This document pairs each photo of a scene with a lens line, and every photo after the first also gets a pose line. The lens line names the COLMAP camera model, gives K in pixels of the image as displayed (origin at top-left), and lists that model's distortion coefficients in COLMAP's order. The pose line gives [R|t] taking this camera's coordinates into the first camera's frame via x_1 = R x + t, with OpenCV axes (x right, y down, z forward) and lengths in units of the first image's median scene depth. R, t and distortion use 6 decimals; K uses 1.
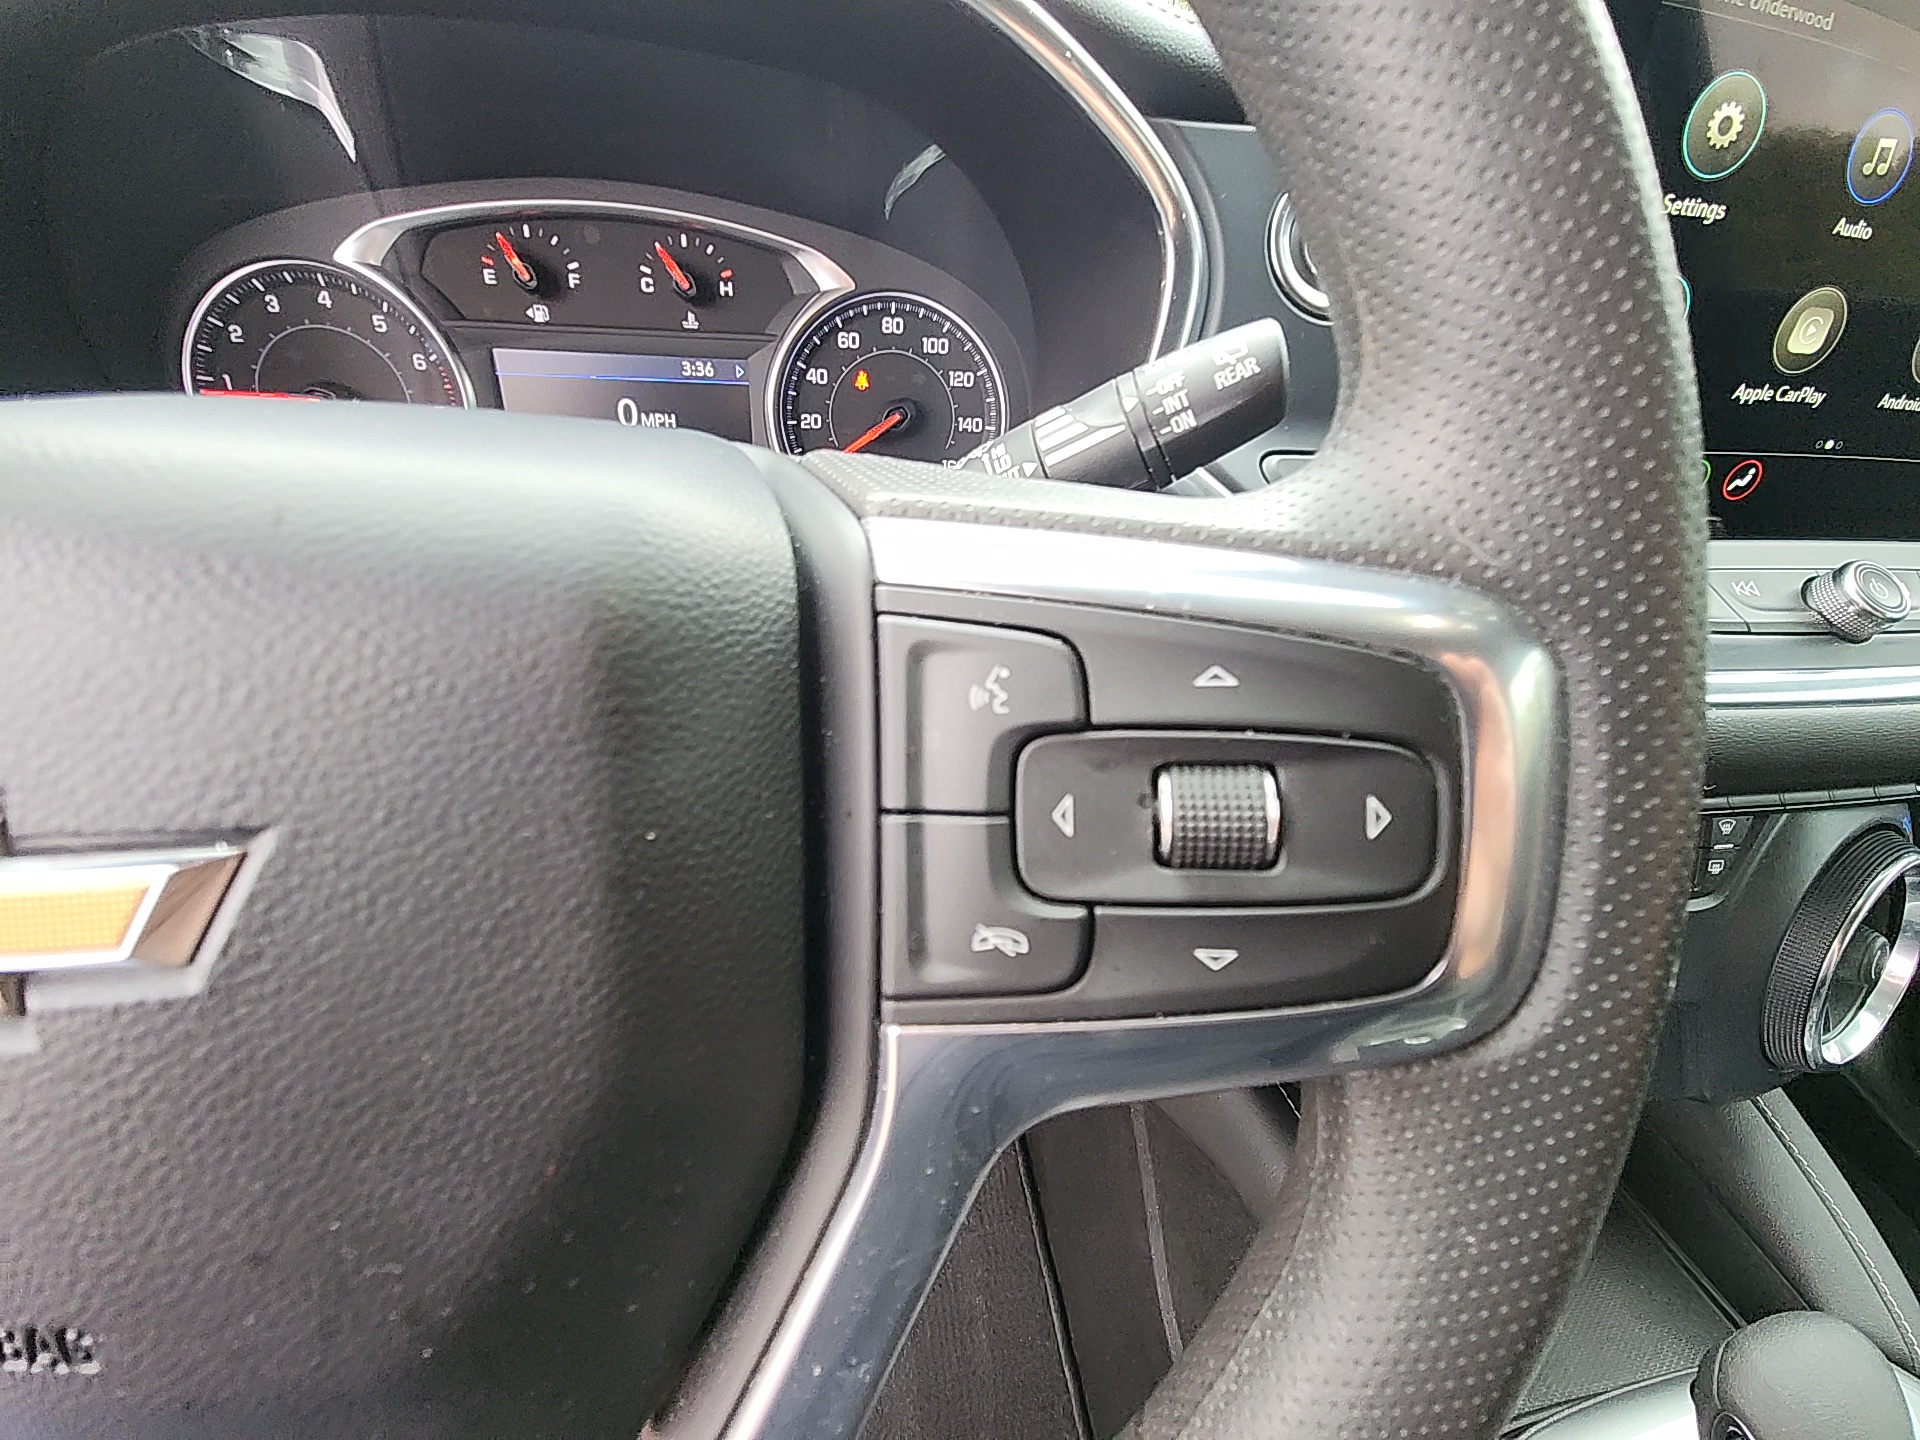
lens RADIAL K [[768.2, 0, 964.0], [0, 768.2, 724.8], [0, 0, 1]] dist [0.000475, -0.012160]
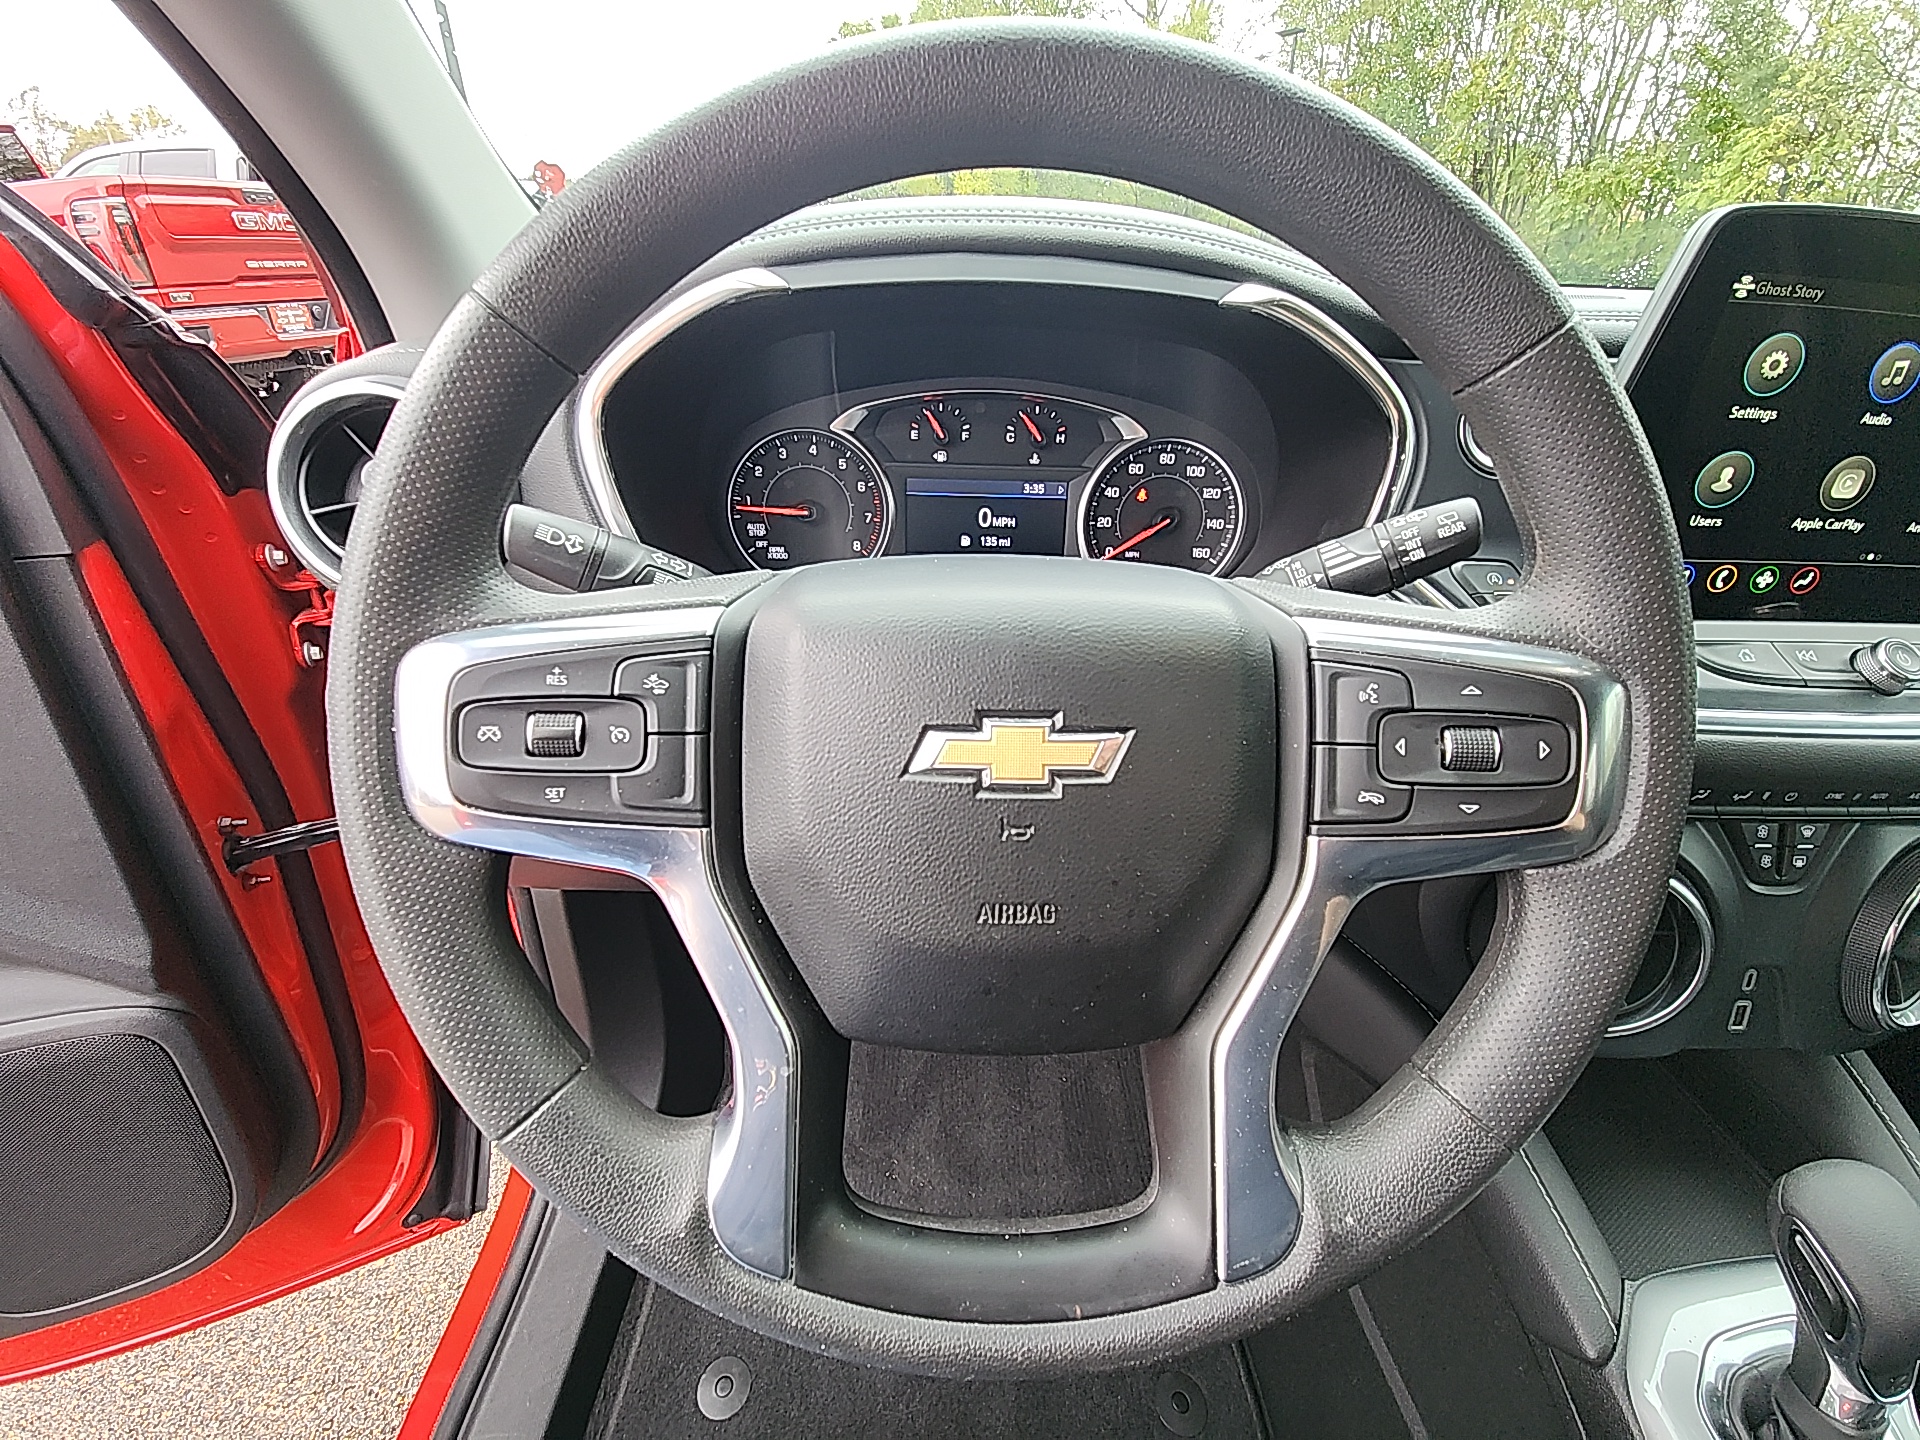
lens RADIAL K [[750.1, 0, 960.0], [0, 750.1, 720.0], [0, 0, 1]] dist [-0.002278, -0.010814]
pose [[0.989413, 0.039631, -0.139608, -0.375648], [-0.046638, 0.997792, -0.047279, 0.086789], [0.137426, 0.053289, 0.989077, -0.621355]]
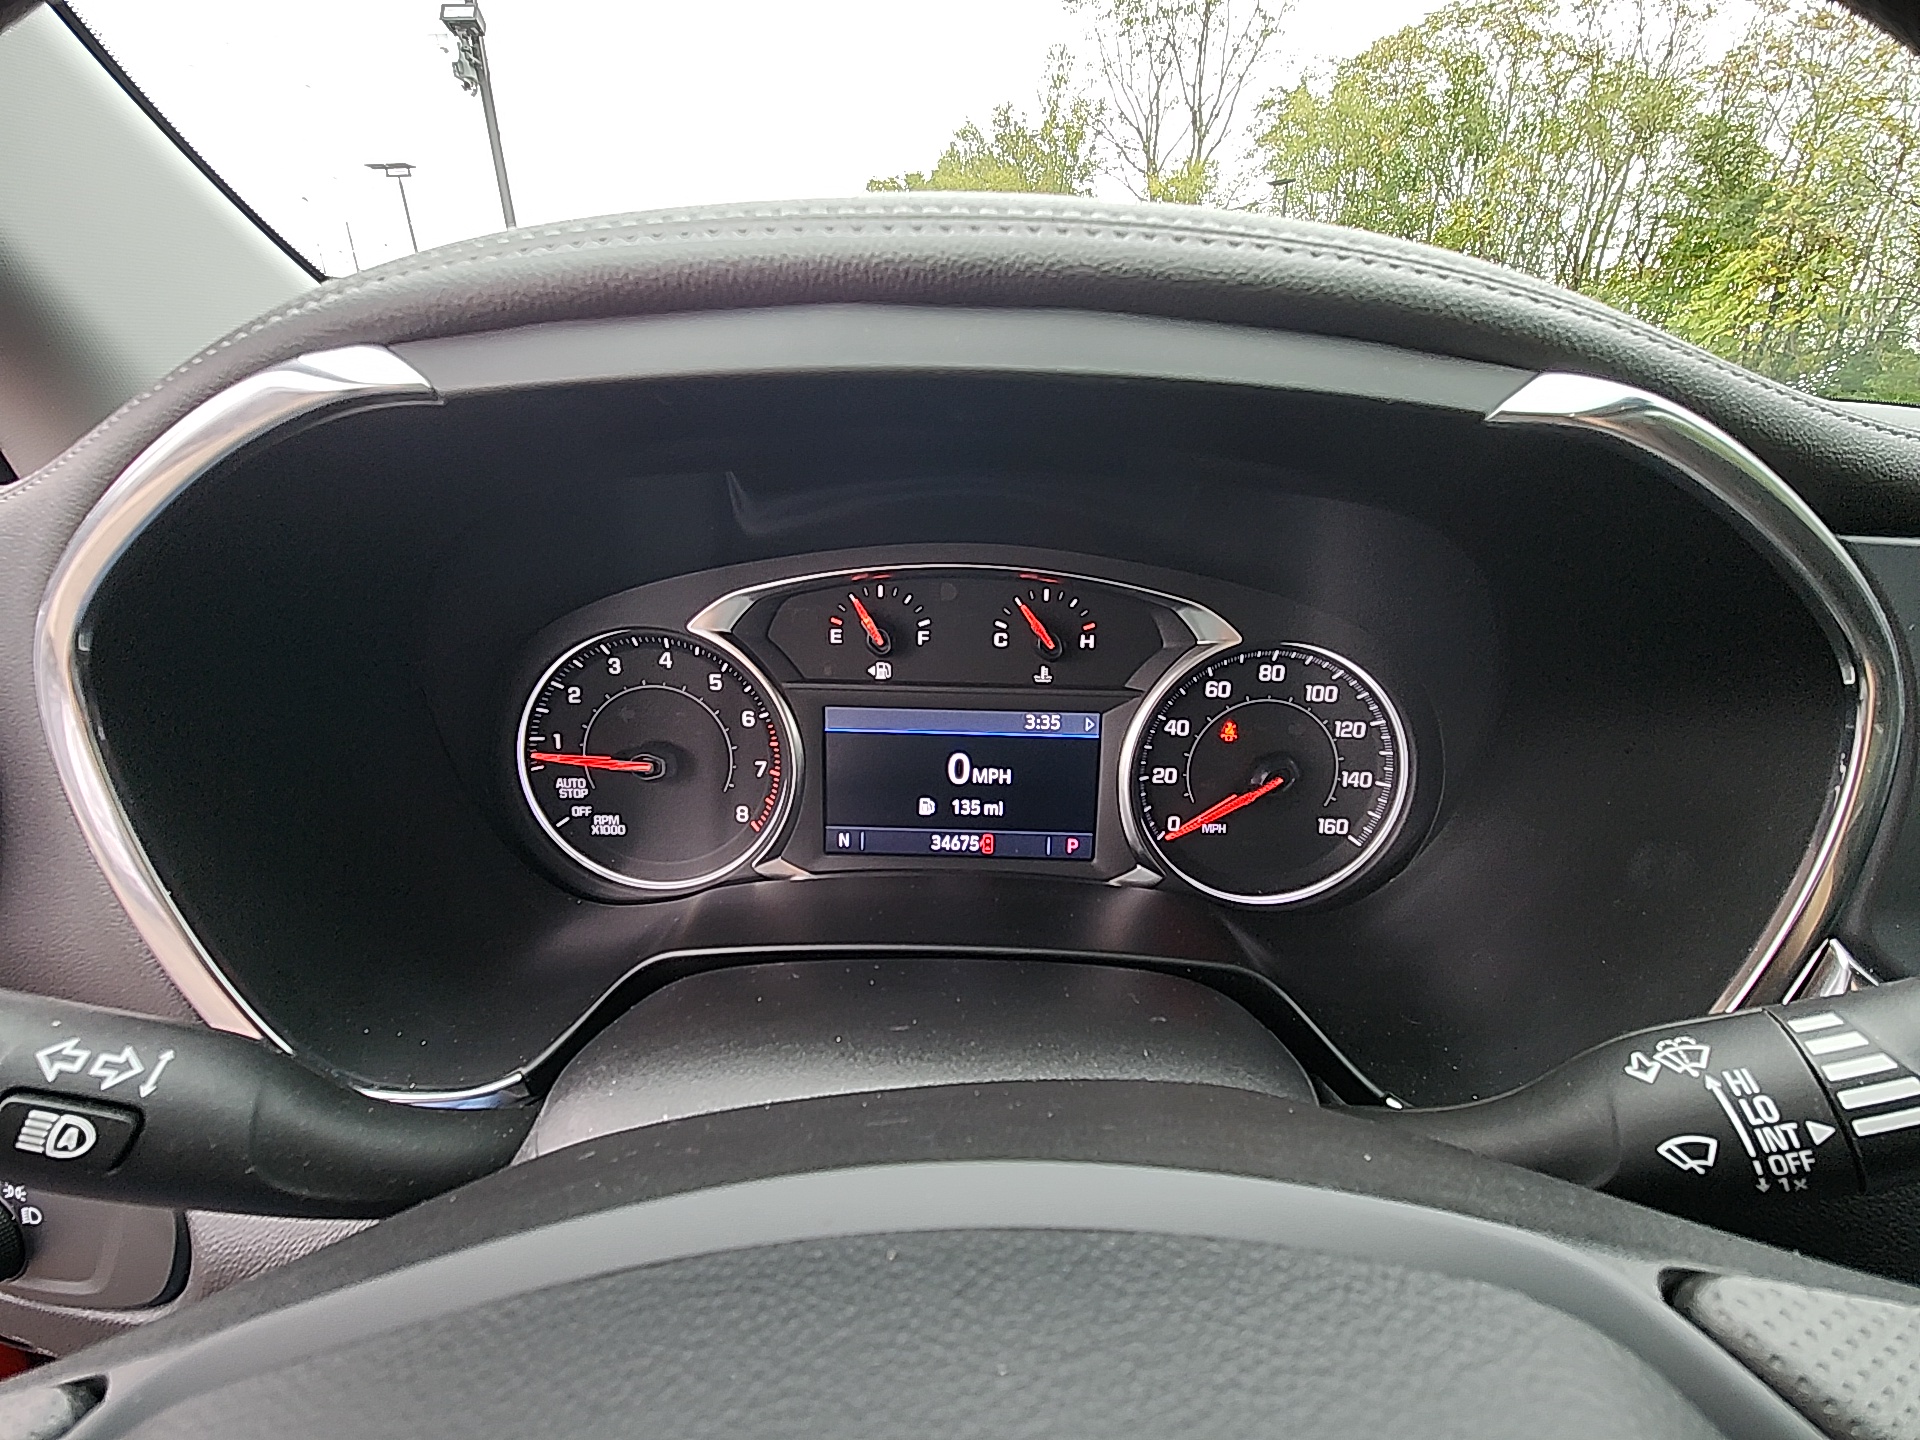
lens RADIAL K [[750.1, 0, 960.0], [0, 750.1, 720.0], [0, 0, 1]] dist [-0.002278, -0.010814]
pose [[0.986139, 0.021004, -0.164589, -0.419879], [-0.050418, 0.982984, -0.176637, -0.435778], [0.158078, 0.182487, 0.970417, 0.217987]]
